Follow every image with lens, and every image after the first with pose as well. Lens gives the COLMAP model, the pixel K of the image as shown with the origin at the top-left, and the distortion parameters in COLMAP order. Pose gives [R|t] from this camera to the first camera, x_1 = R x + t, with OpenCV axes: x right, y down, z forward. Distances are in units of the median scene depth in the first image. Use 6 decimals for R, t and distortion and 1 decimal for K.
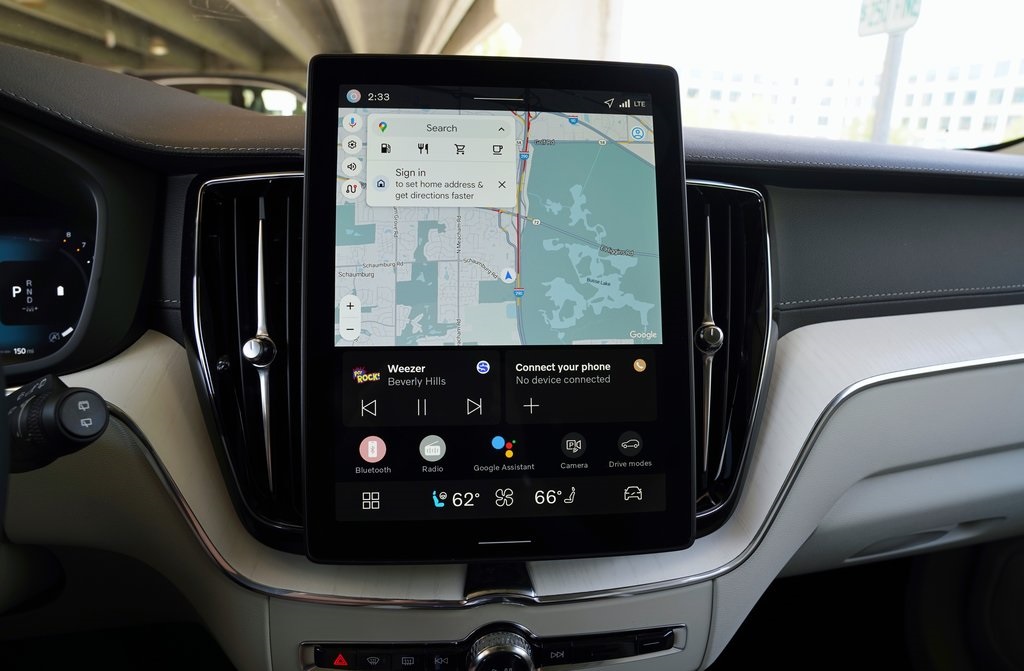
lens RADIAL K [[651.2, 0, 512.4], [0, 651.2, 341.1], [0, 0, 1]] dist [-0.018724, 0.000354]
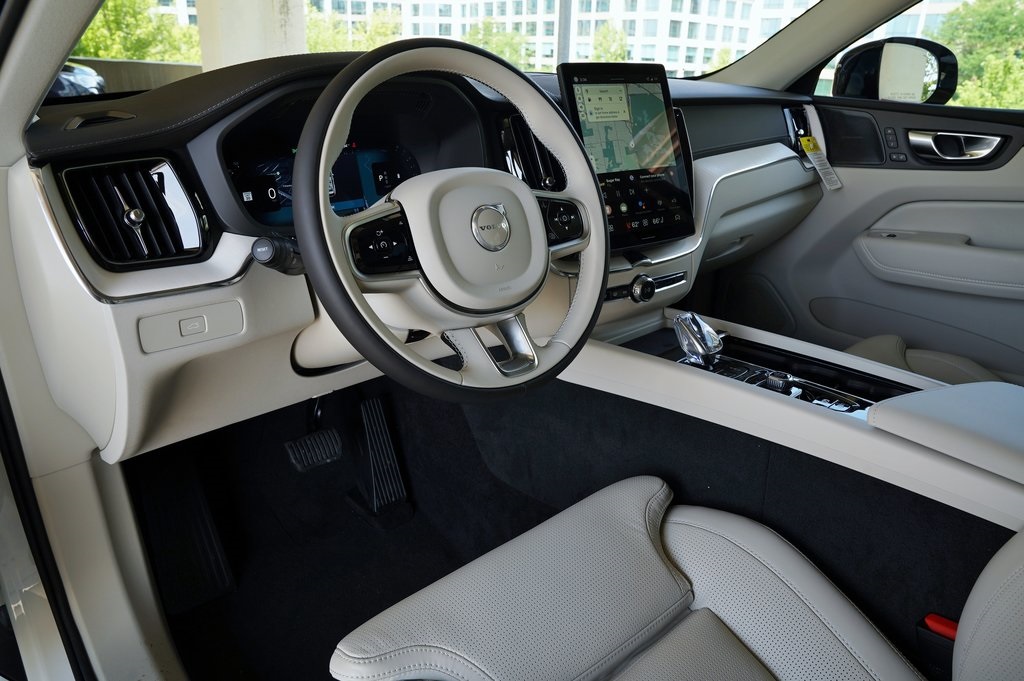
lens RADIAL K [[741.2, 0, 512.4], [0, 741.2, 340.7], [0, 0, 1]] dist [-0.004857, 0.000537]
pose [[0.863631, -0.190606, 0.466703, -2.088233], [0.154363, 0.981285, 0.115118, 0.278690], [-0.479911, -0.027378, 0.876890, -1.555529]]
